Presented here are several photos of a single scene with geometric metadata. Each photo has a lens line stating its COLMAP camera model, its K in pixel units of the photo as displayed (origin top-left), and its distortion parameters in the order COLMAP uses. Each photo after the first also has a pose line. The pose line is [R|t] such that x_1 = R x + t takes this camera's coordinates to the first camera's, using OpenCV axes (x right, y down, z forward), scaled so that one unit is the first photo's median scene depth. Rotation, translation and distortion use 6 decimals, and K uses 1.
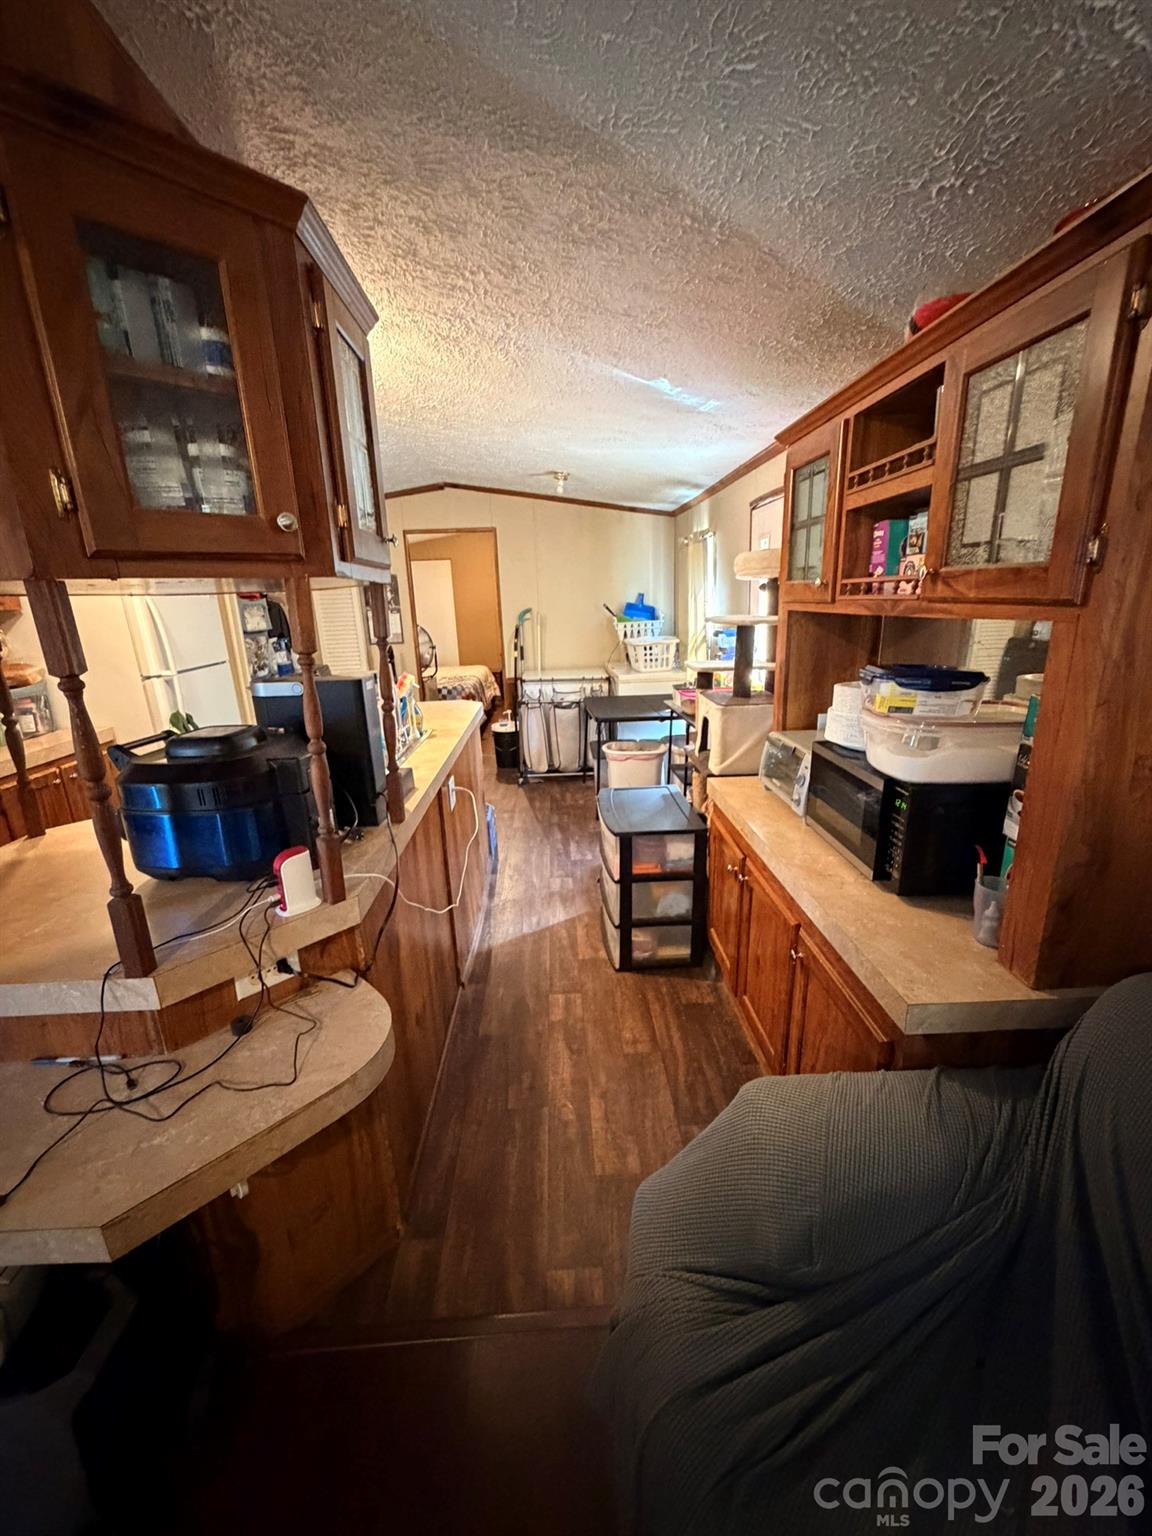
lens RADIAL K [[610.4, 0, 578.4], [0, 610.4, 772.4], [0, 0, 1]] dist [-0.004990, 0.000719]
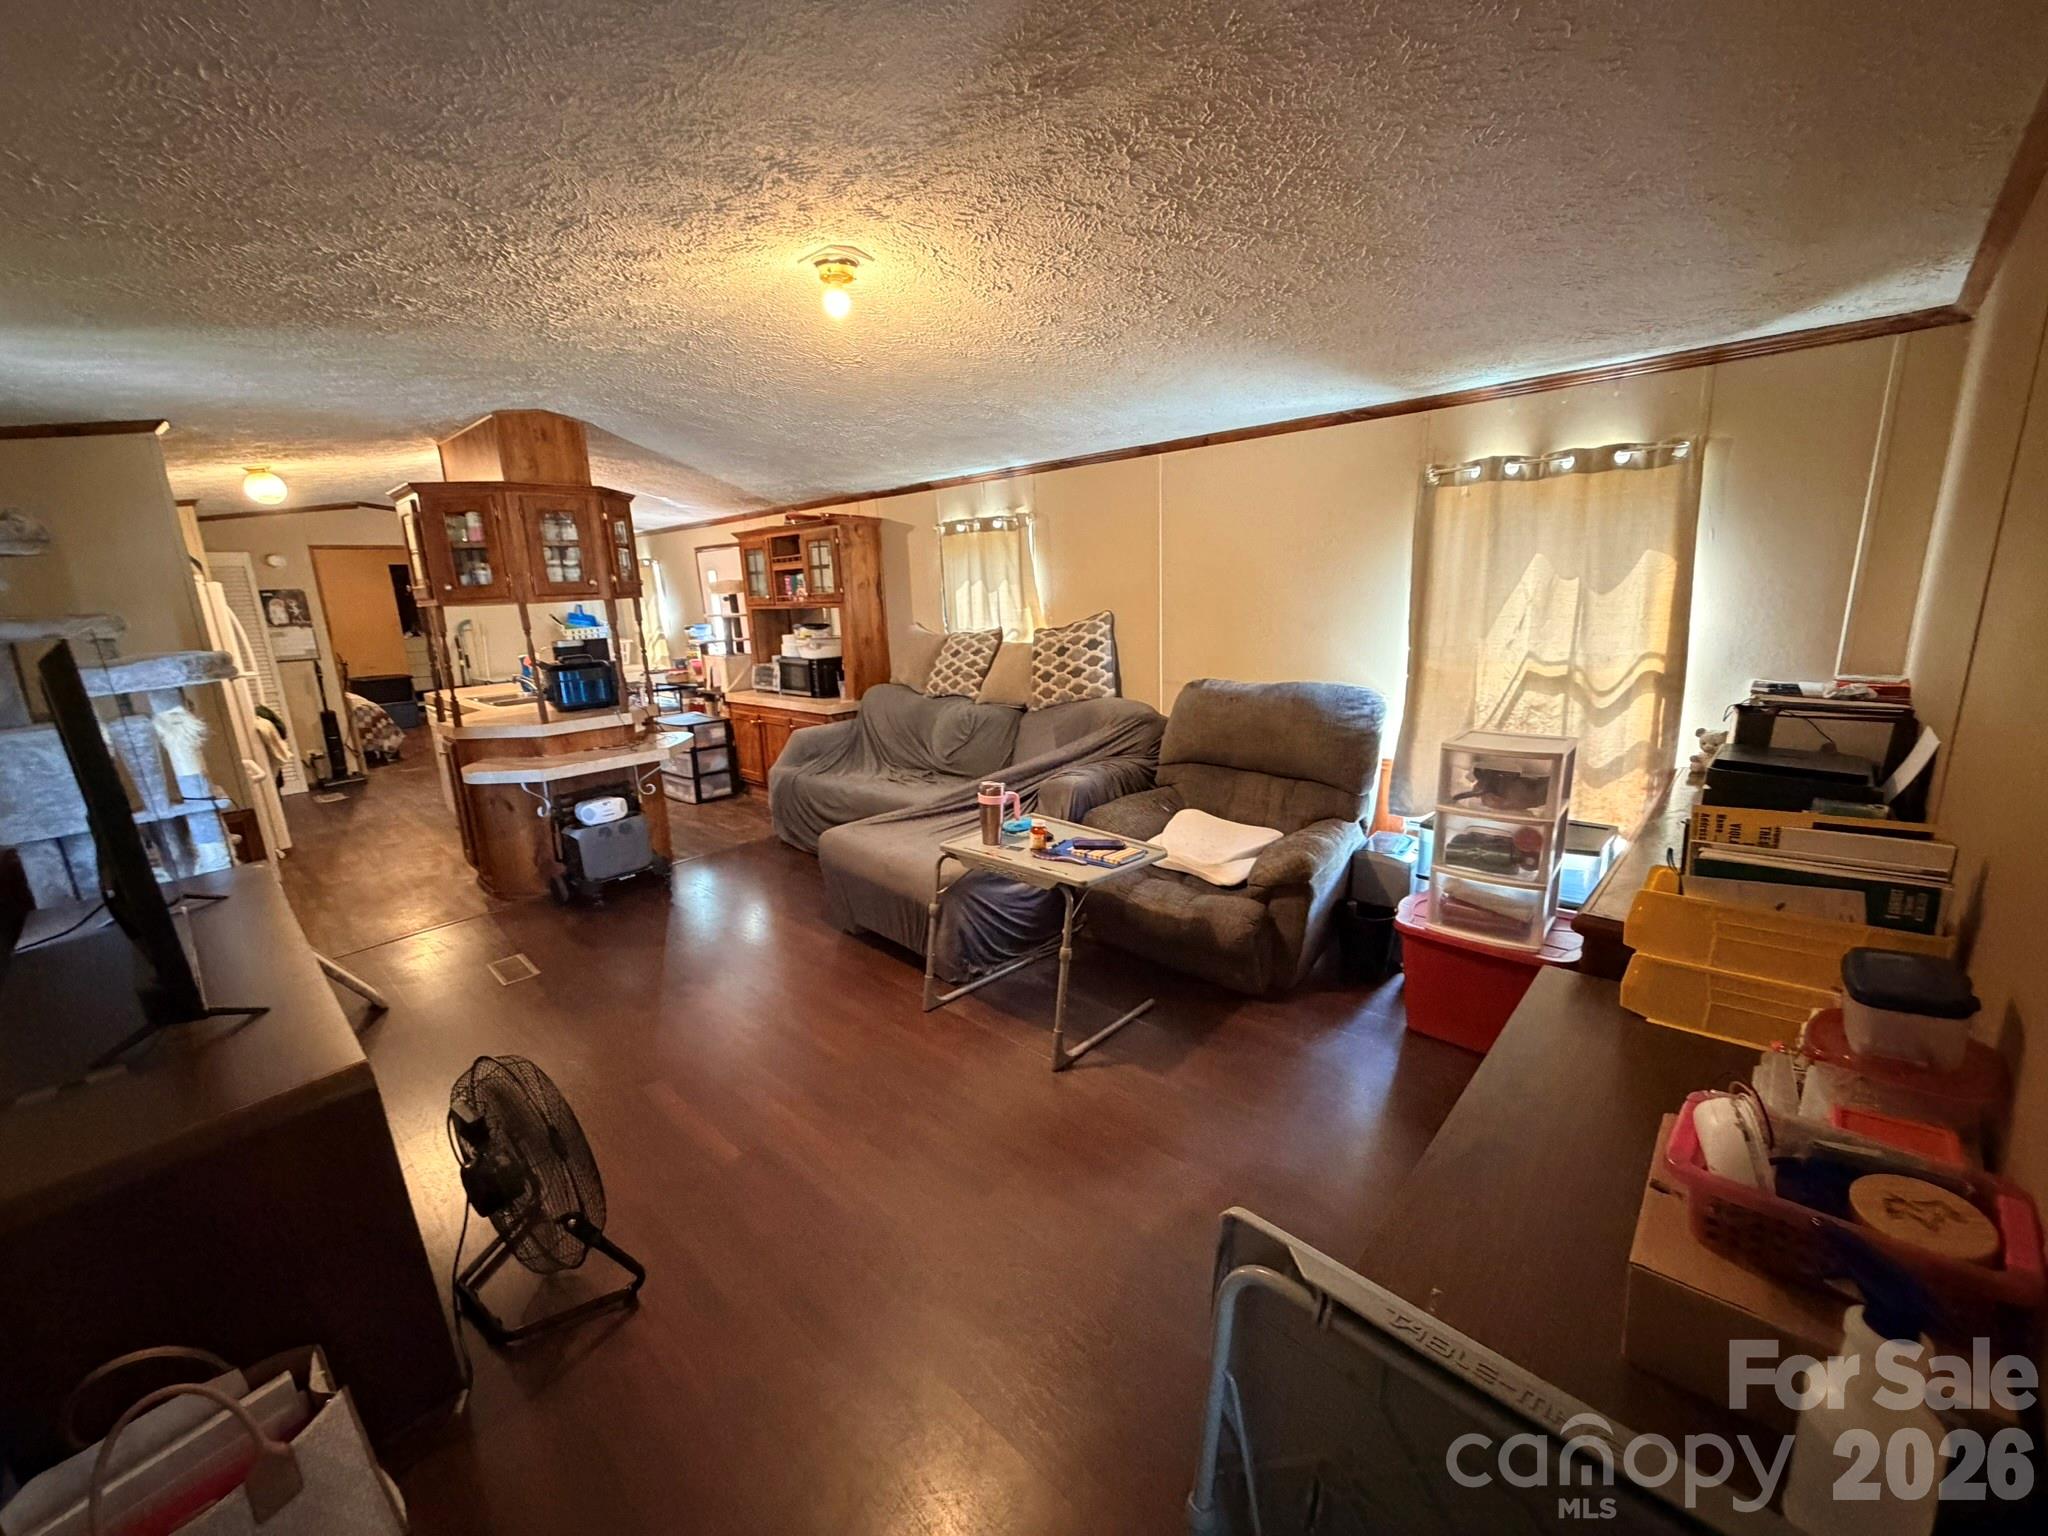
lens RADIAL K [[813.9, 0, 1014.9], [0, 813.9, 765.9], [0, 0, 1]] dist [-0.004990, 0.000719]
pose [[0.722528, -0.147360, 0.675454, -1.431997], [0.206922, 0.978325, -0.007907, 0.702312], [-0.659648, 0.145479, 0.737360, -2.367583]]
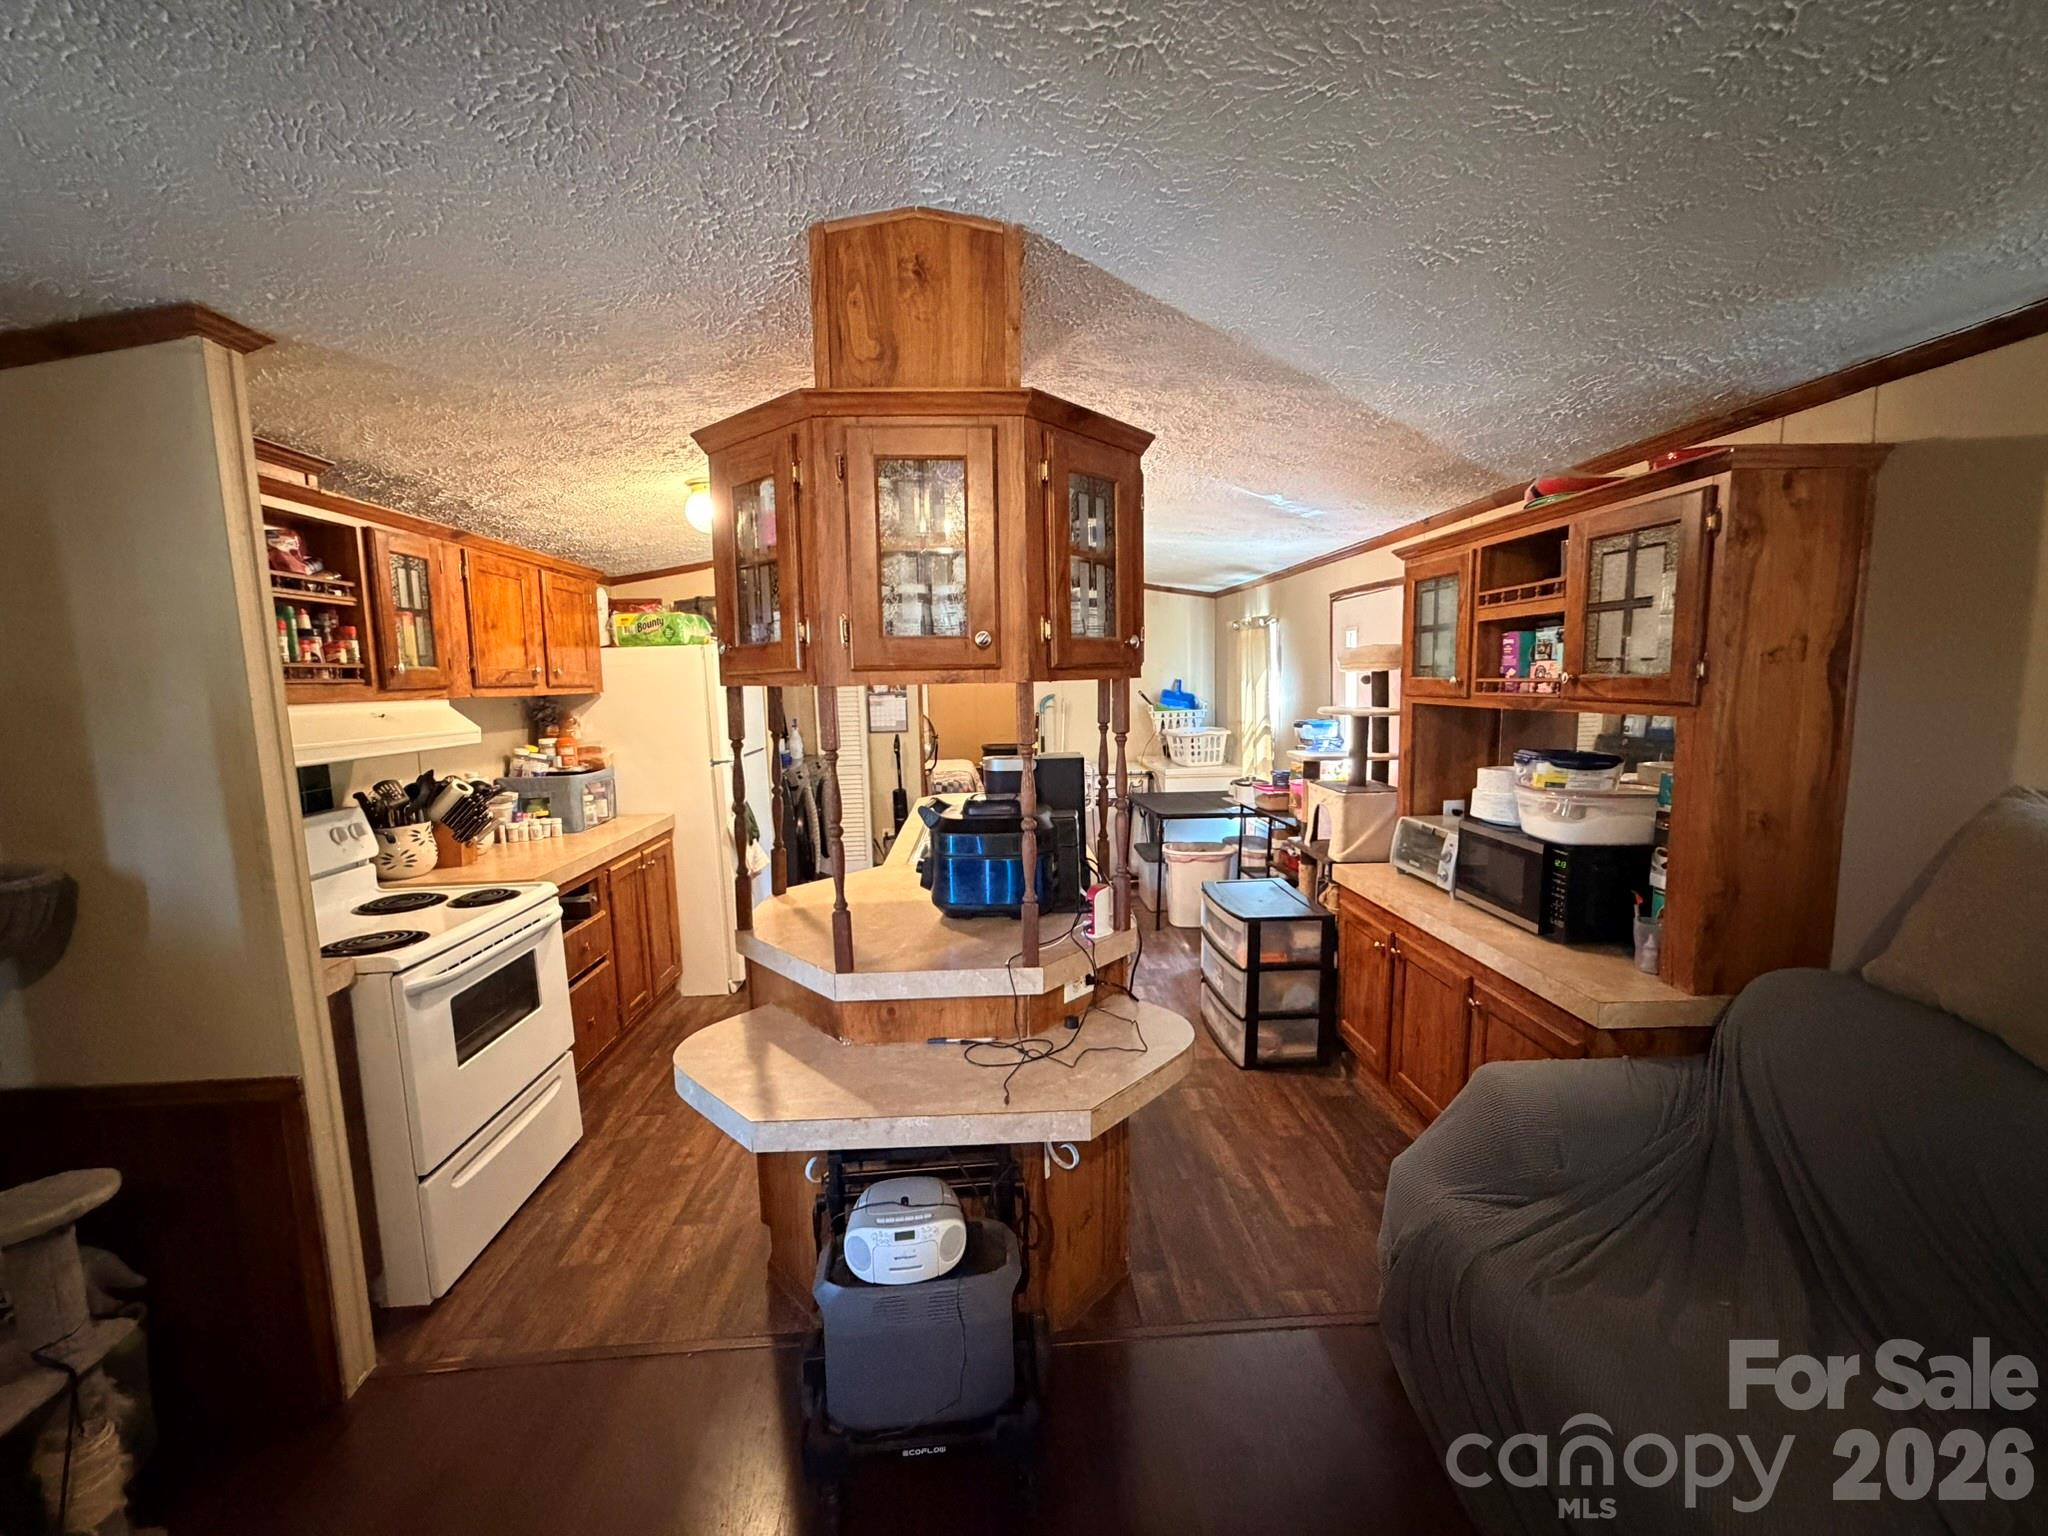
lens RADIAL K [[813.9, 0, 1021.5], [0, 813.9, 777.0], [0, 0, 1]] dist [-0.004990, 0.000719]
pose [[0.999926, 0.011088, 0.004958, -0.479127], [-0.010166, 0.987412, -0.157845, 0.129864], [-0.006646, 0.157783, 0.987451, -0.528812]]
